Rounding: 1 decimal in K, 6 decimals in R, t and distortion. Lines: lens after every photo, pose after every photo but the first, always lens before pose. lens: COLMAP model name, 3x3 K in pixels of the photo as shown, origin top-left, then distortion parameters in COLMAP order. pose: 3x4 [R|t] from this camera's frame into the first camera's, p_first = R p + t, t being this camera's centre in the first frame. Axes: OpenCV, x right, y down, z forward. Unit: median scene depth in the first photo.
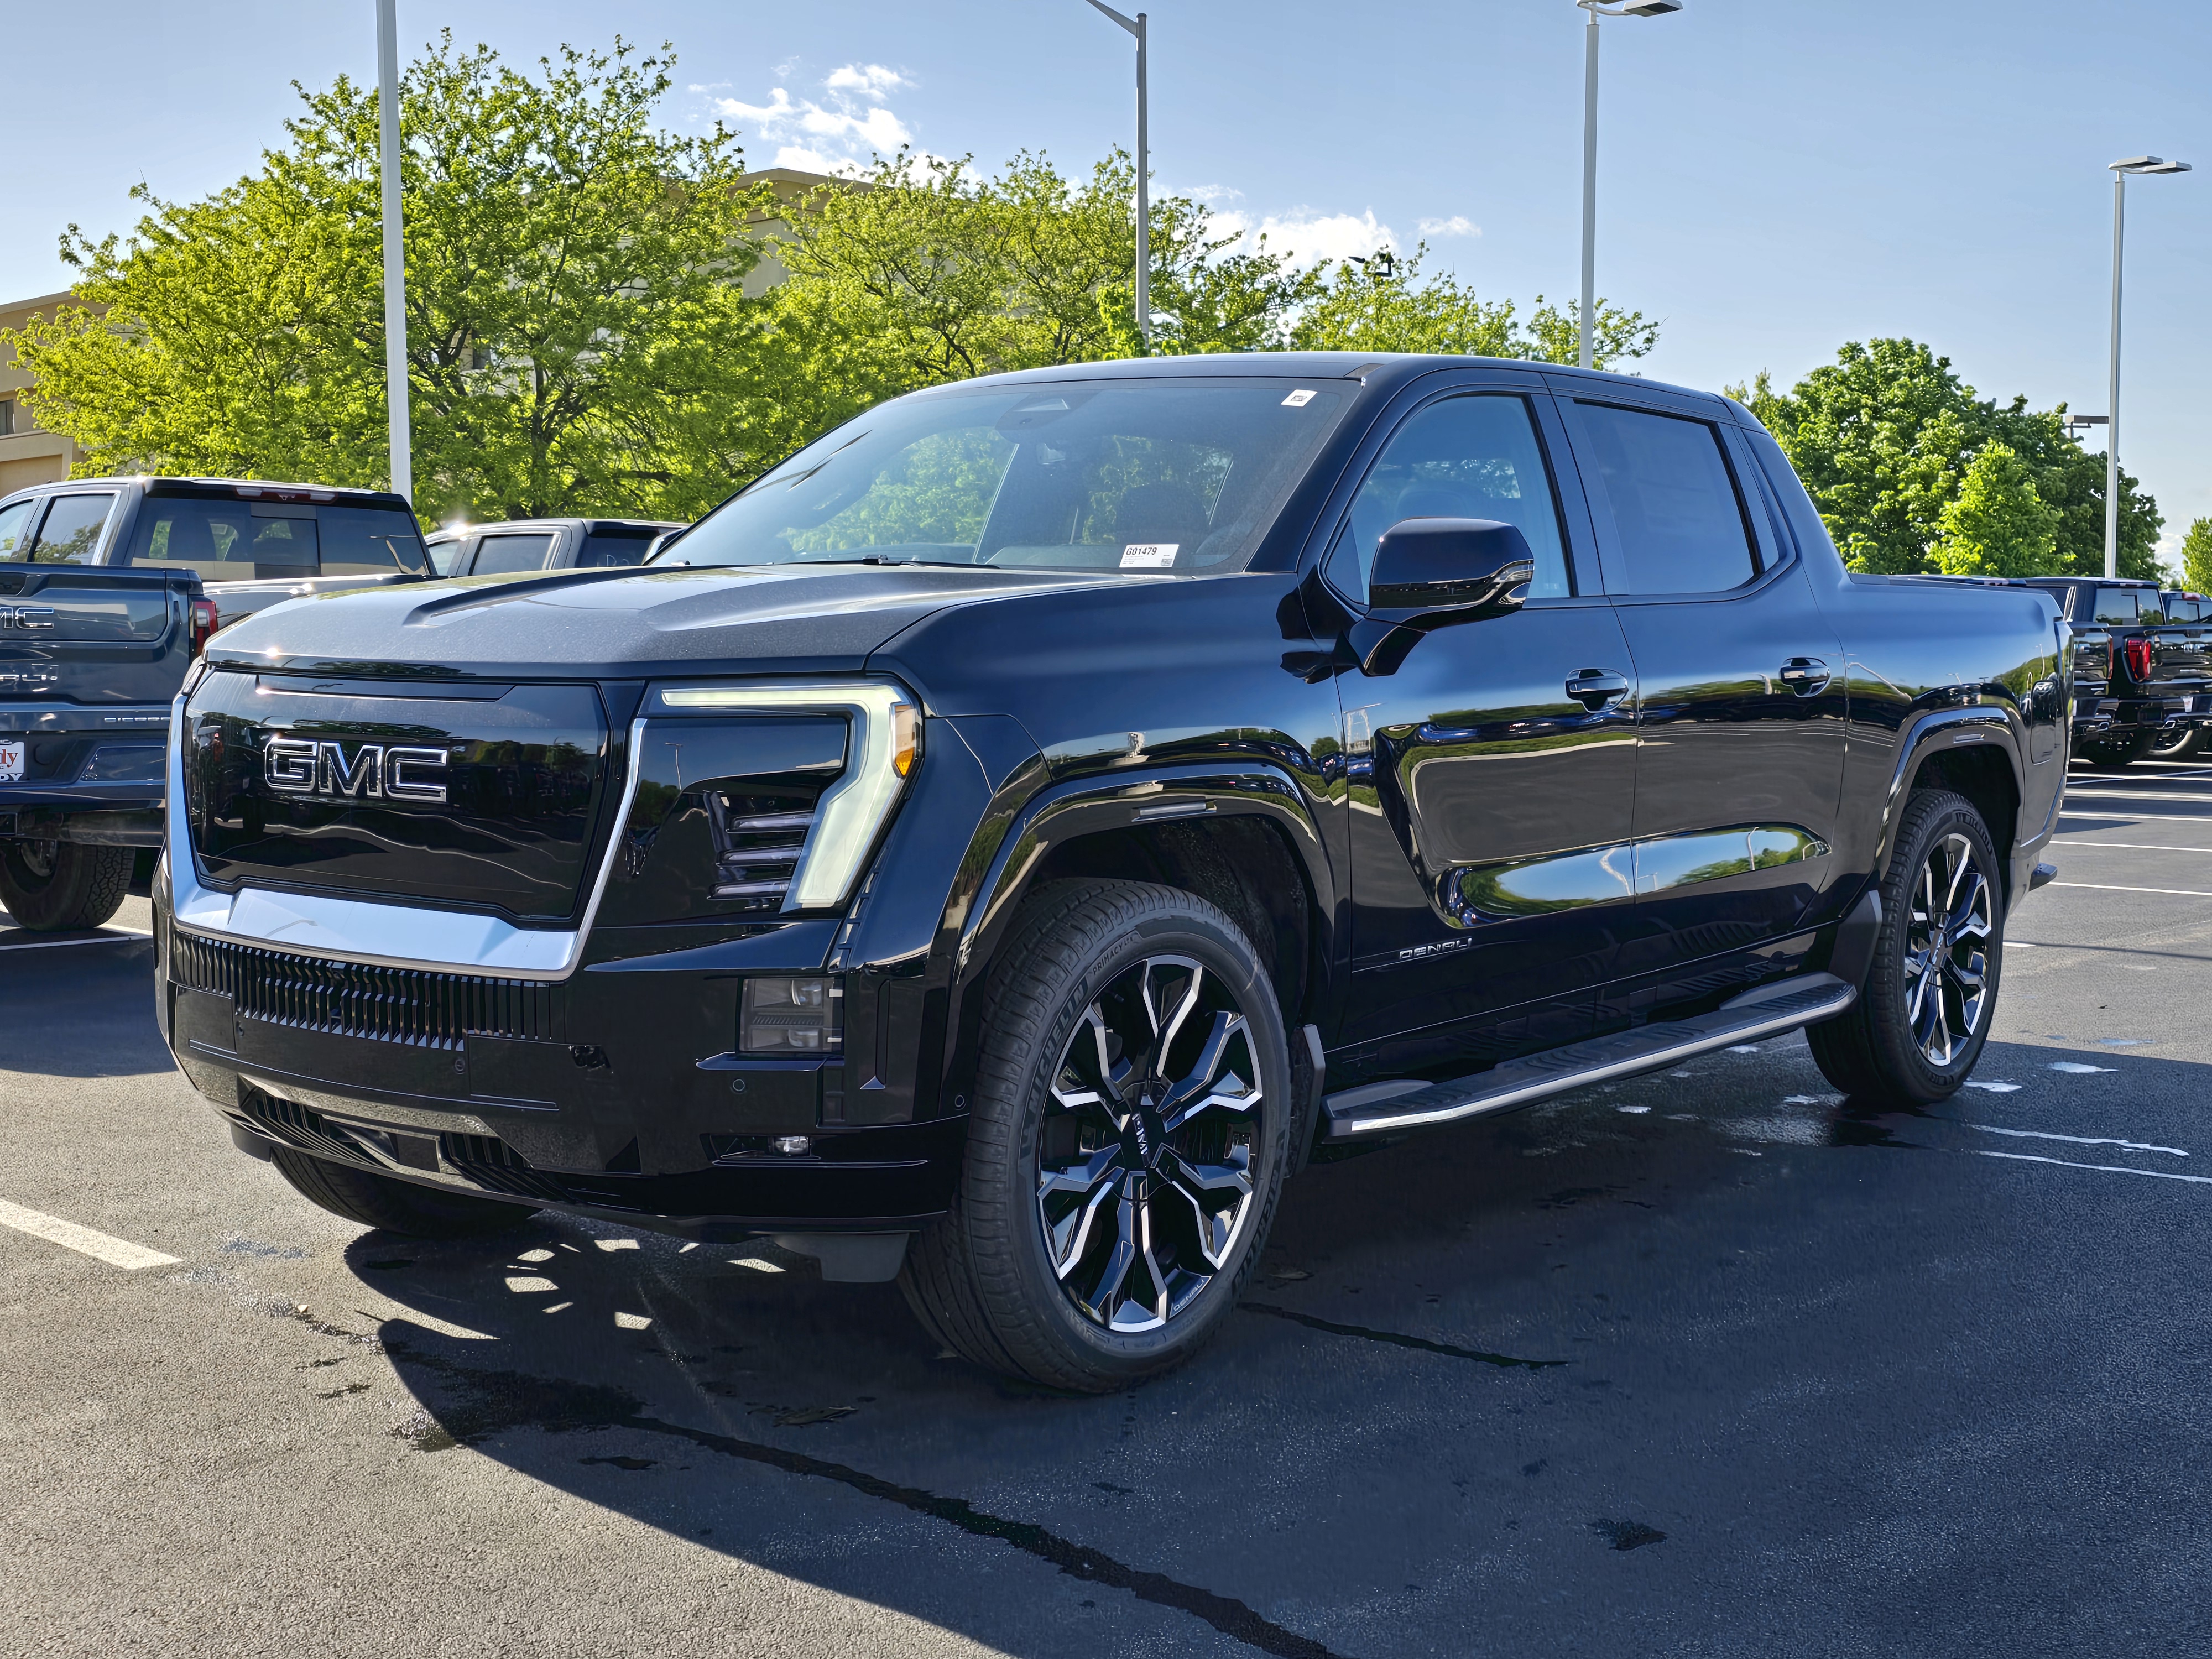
lens RADIAL K [[2546.3, 0, 1110.4], [0, 2546.3, 841.4], [0, 0, 1]] dist [0.082046, 0.000000]
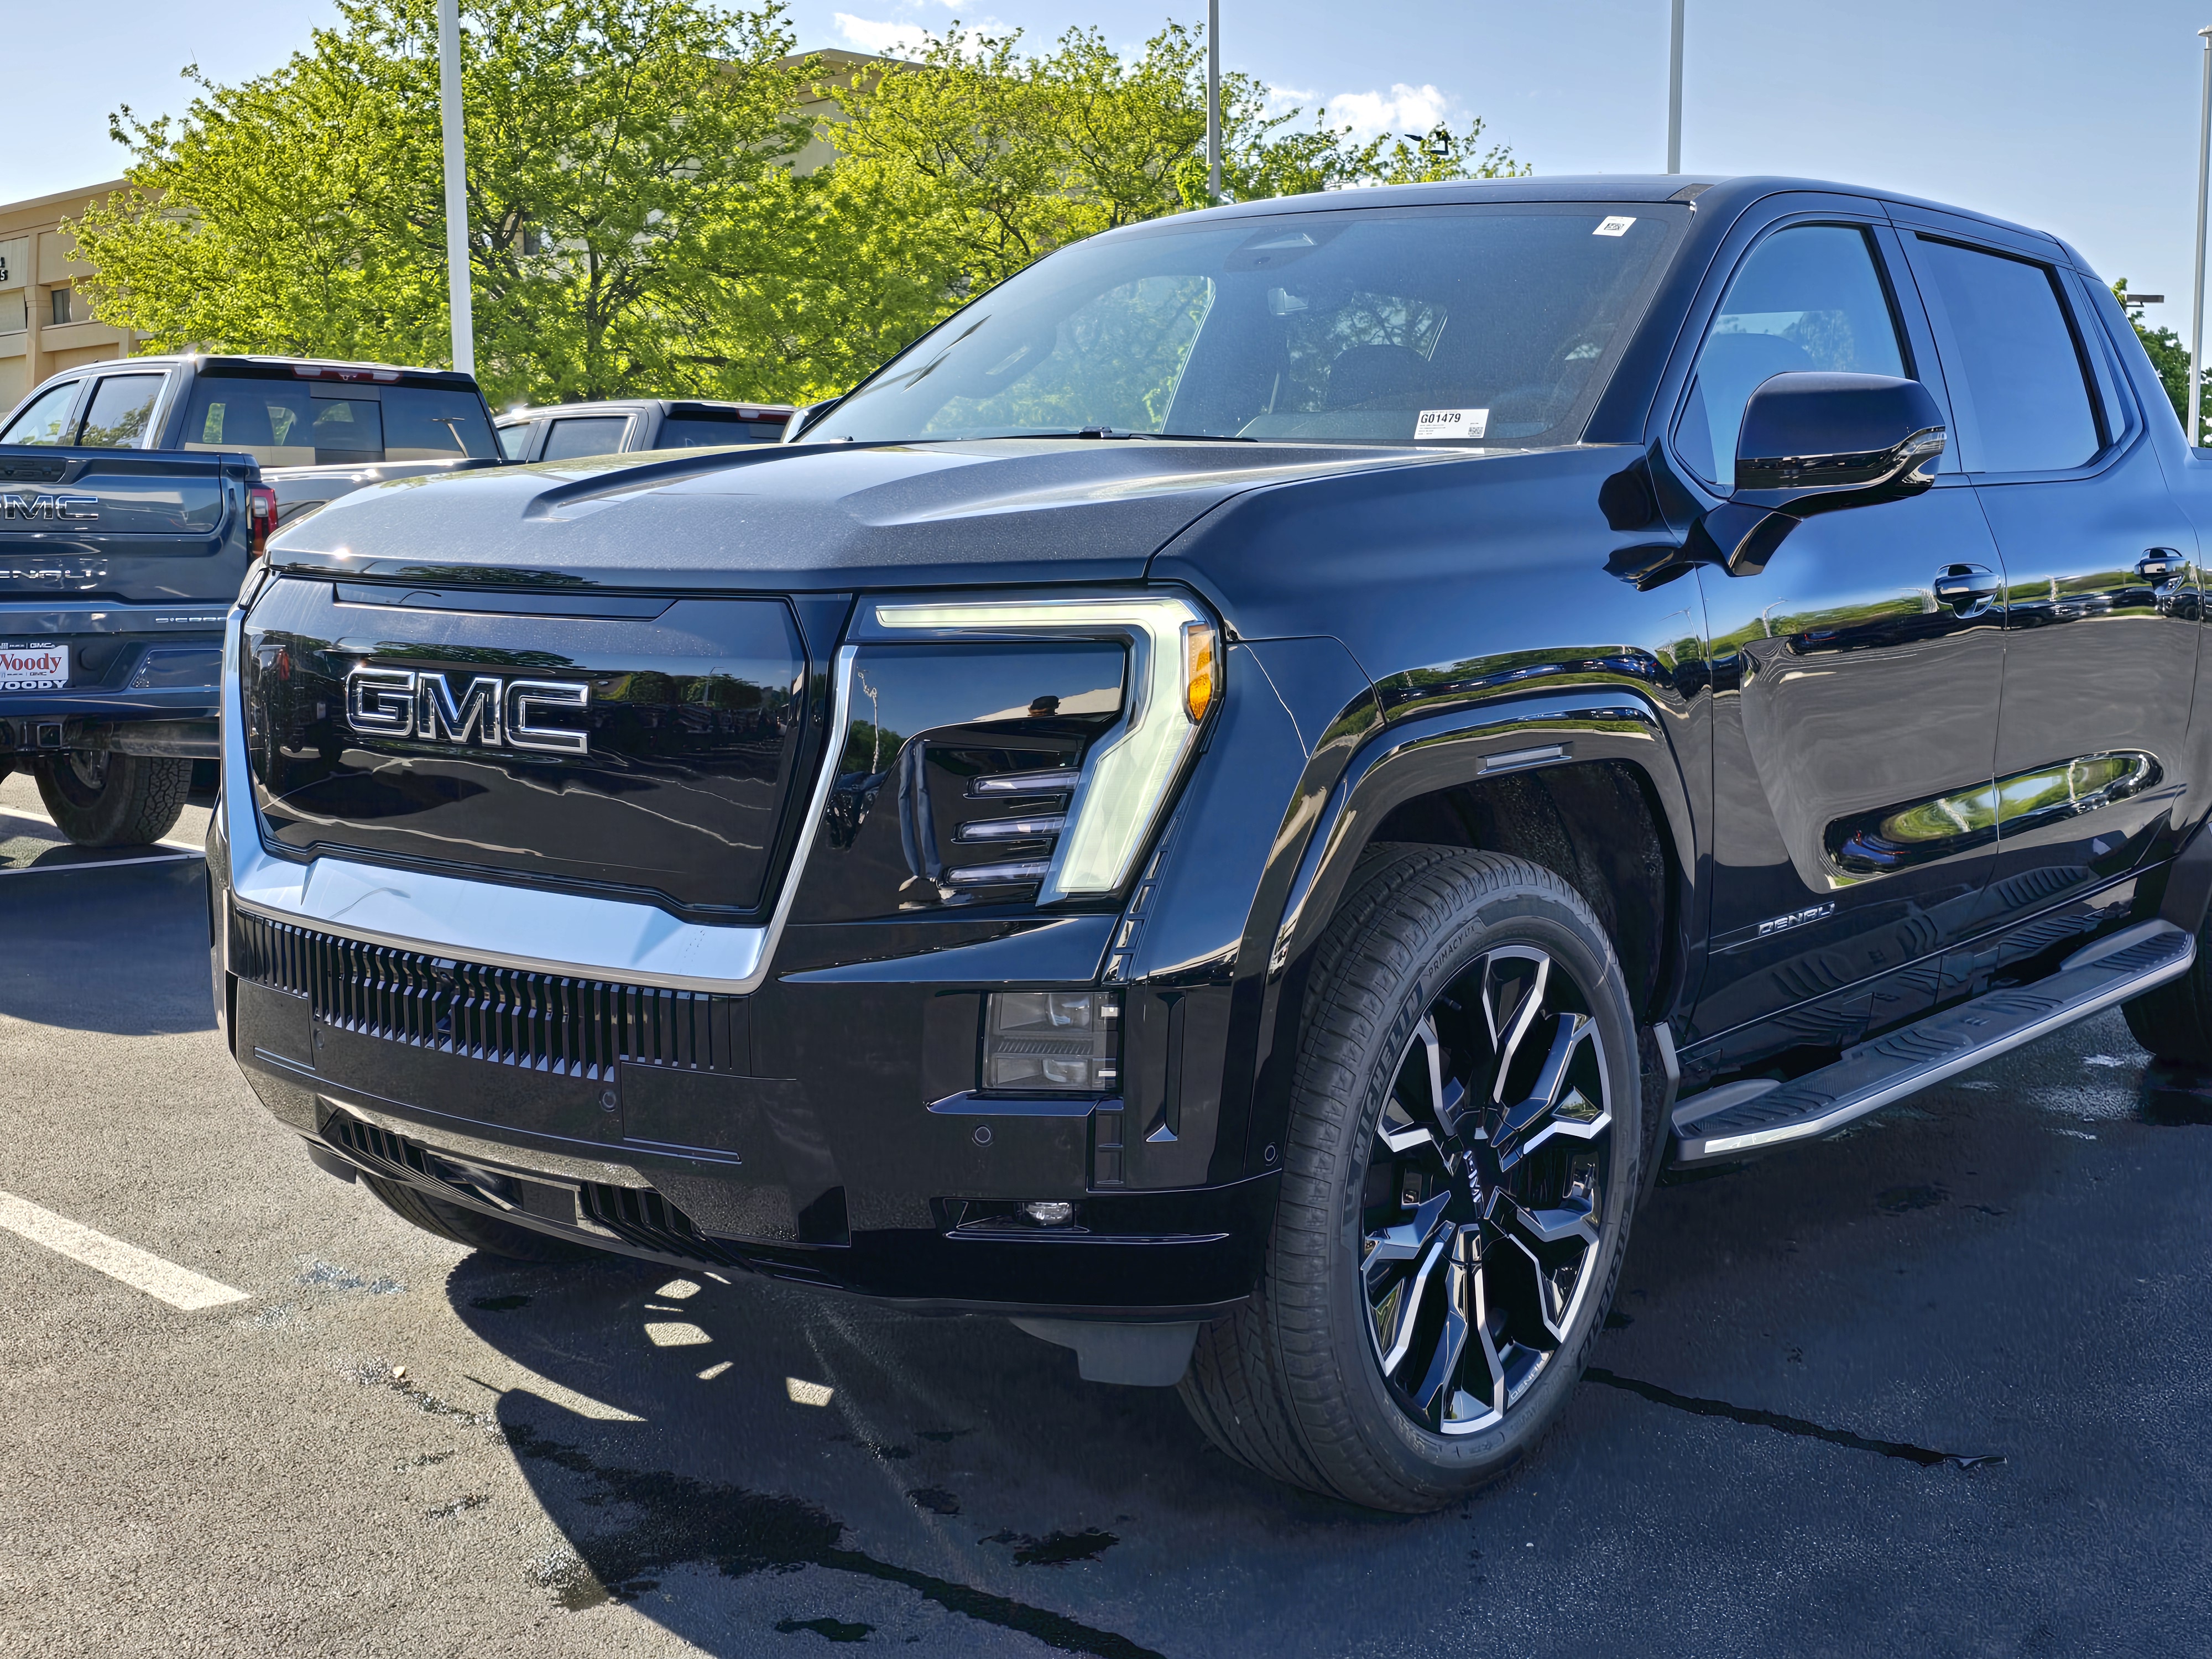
lens RADIAL K [[2546.3, 0, 1107.4], [0, 2546.3, 824.3], [0, 0, 1]] dist [0.082046, 0.000000]
pose [[0.999758, -0.000550, -0.021970, -0.071853], [0.001378, 0.999288, 0.037694, -0.018402], [0.021934, -0.037715, 0.999048, 0.200280]]
